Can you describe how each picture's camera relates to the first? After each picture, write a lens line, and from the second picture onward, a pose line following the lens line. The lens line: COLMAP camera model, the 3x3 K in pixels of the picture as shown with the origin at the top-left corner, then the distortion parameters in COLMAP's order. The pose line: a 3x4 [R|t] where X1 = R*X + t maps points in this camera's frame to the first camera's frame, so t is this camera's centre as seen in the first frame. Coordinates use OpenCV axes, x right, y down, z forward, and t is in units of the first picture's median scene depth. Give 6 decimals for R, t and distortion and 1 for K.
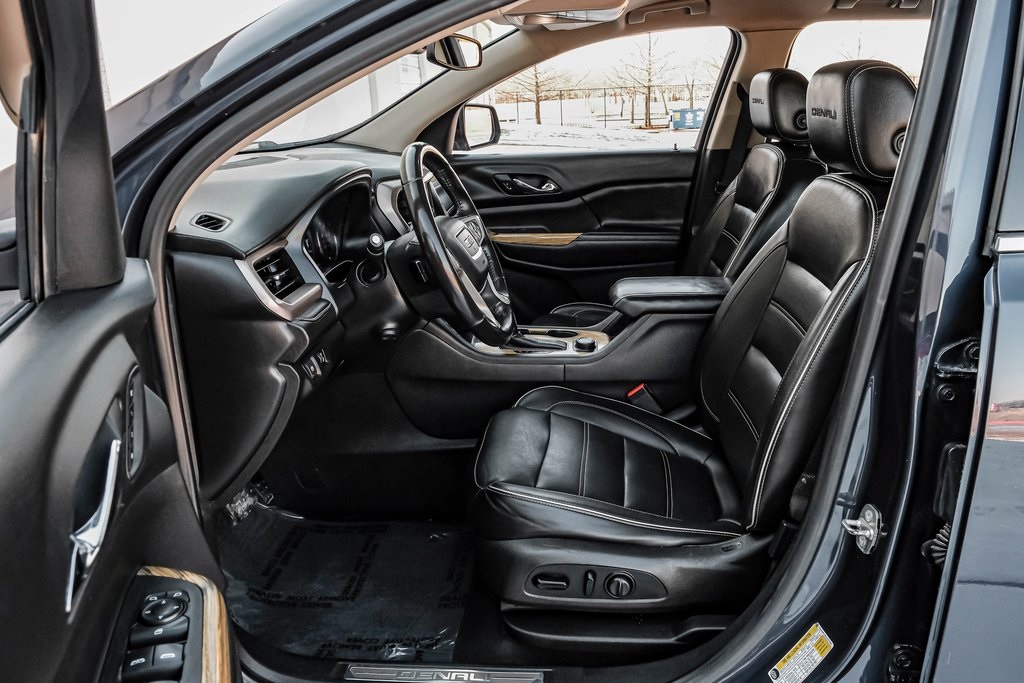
lens RADIAL K [[765.1, 0, 521.1], [0, 765.1, 307.4], [0, 0, 1]] dist [-0.008552, -0.004728]
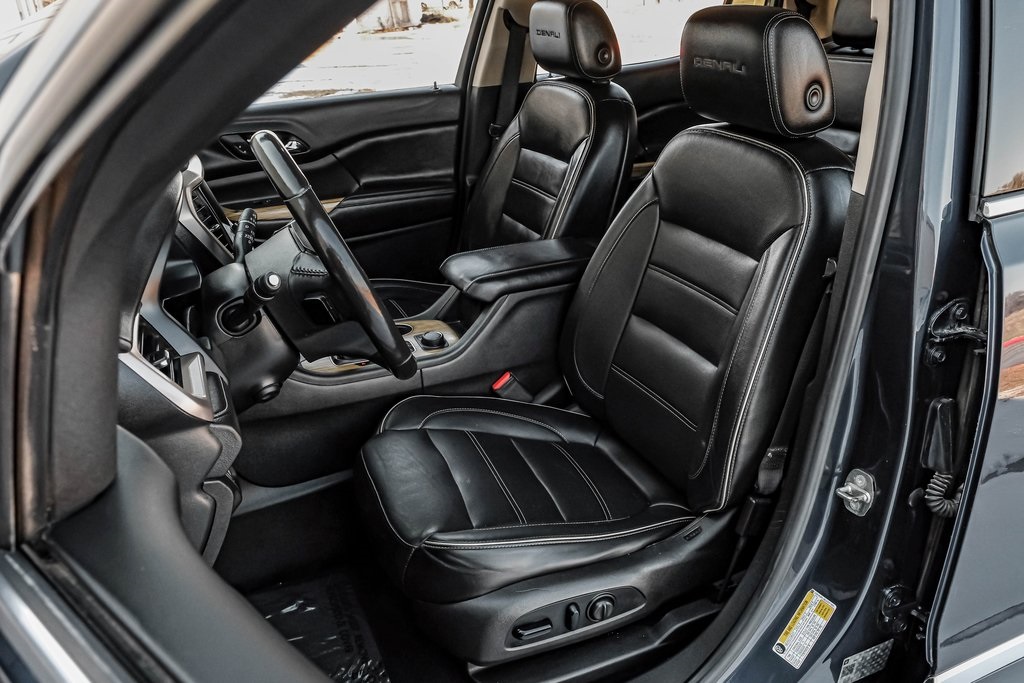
lens RADIAL K [[833.4, 0, 512.0], [0, 833.4, 341.5], [0, 0, 1]] dist [0.013273, 0.003808]
pose [[0.891202, -0.190959, 0.411454, -0.244632], [0.136218, 0.977870, 0.158791, -0.095424], [-0.432671, -0.085467, 0.897491, 0.130940]]
